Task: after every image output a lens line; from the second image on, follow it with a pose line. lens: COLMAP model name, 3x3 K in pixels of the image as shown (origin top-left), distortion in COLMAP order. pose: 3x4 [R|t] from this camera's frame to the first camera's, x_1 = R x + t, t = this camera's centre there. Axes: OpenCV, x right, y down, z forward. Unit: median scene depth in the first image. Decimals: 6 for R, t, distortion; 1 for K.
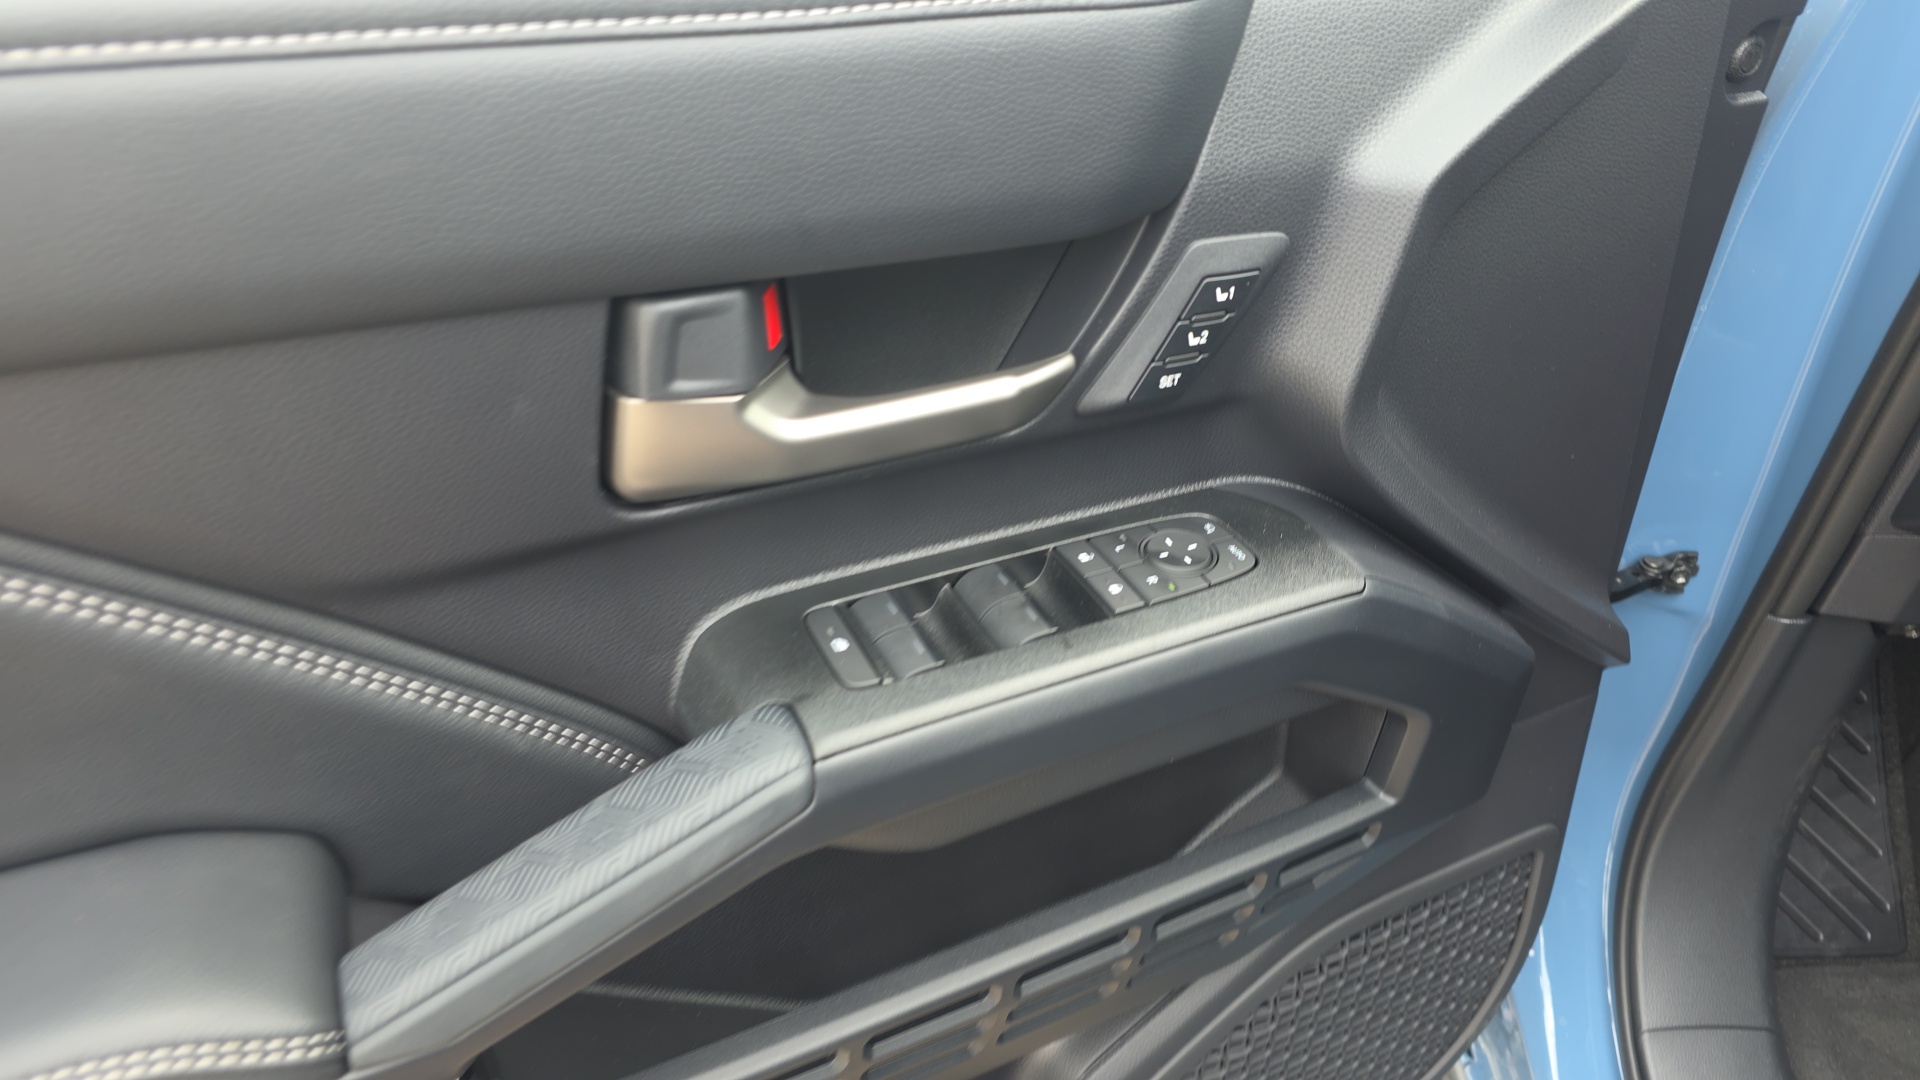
lens RADIAL K [[1315.7, 0, 1014.4], [0, 1315.7, 563.7], [0, 0, 1]] dist [0.066097, -0.076573]
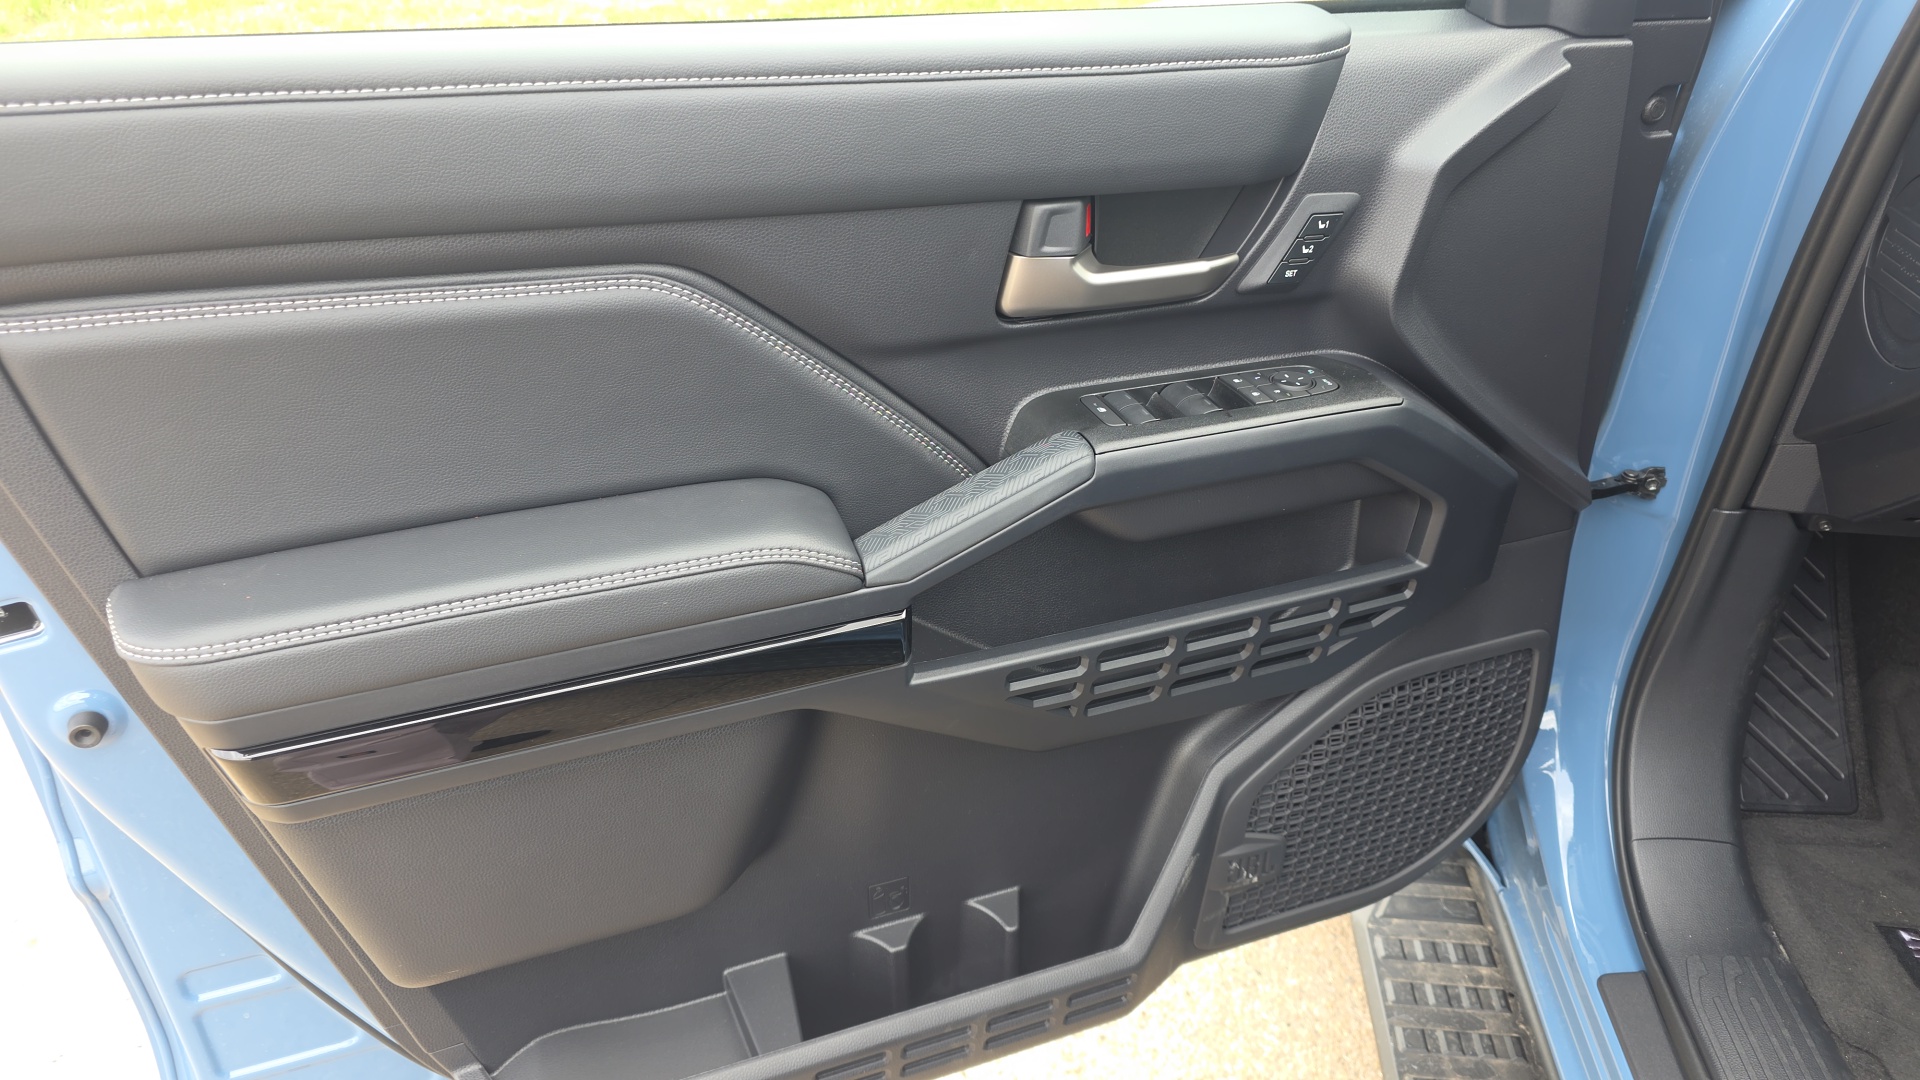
lens RADIAL K [[1335.8, 0, 998.0], [0, 1335.8, 532.4], [0, 0, 1]] dist [0.073745, -0.078208]
pose [[0.996713, 0.034813, -0.073156, -0.122874], [-0.041479, 0.994926, -0.091665, 0.365507], [0.069594, 0.094398, 0.993099, -0.743601]]
